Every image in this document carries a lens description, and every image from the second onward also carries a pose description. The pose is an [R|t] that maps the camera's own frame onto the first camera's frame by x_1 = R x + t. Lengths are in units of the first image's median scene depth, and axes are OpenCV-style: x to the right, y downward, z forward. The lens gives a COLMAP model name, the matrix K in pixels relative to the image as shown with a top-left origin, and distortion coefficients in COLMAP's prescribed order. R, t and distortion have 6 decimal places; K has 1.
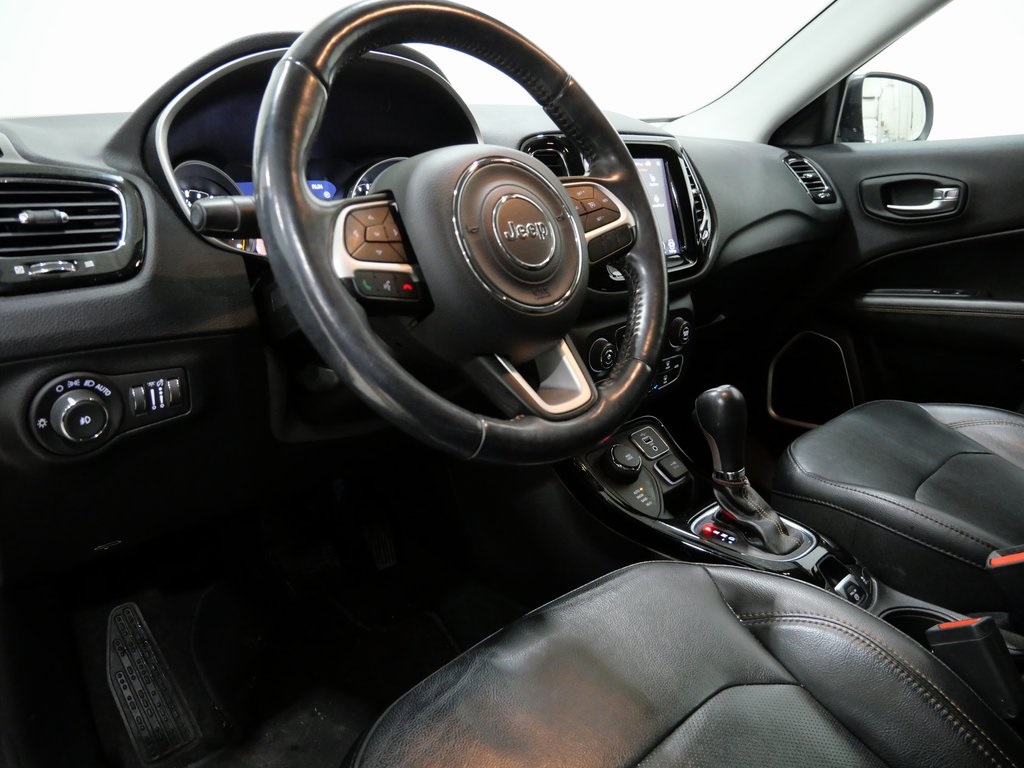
lens RADIAL K [[750.2, 0, 512.0], [0, 750.2, 384.0], [0, 0, 1]] dist [-0.036920, 0.003018]
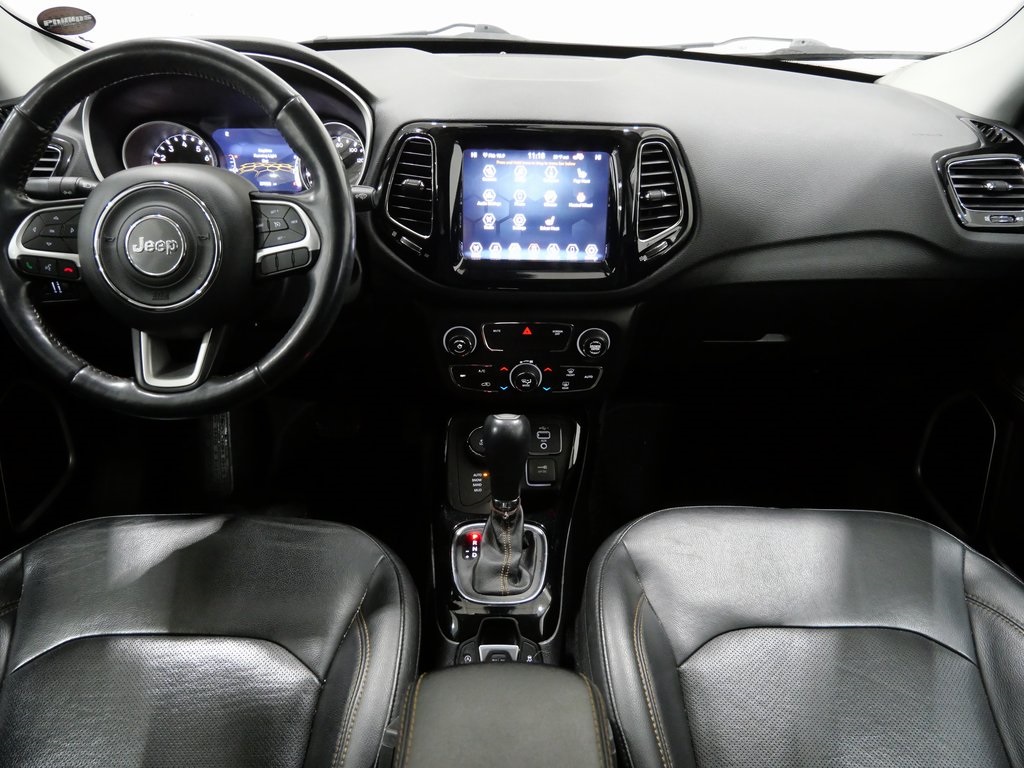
lens RADIAL K [[750.2, 0, 512.0], [0, 750.2, 384.0], [0, 0, 1]] dist [-0.036920, 0.003018]
pose [[0.712189, 0.372280, -0.595142, 0.769524], [-0.224898, 0.924111, 0.308932, -0.305697], [0.664987, -0.086172, 0.741867, 0.260750]]
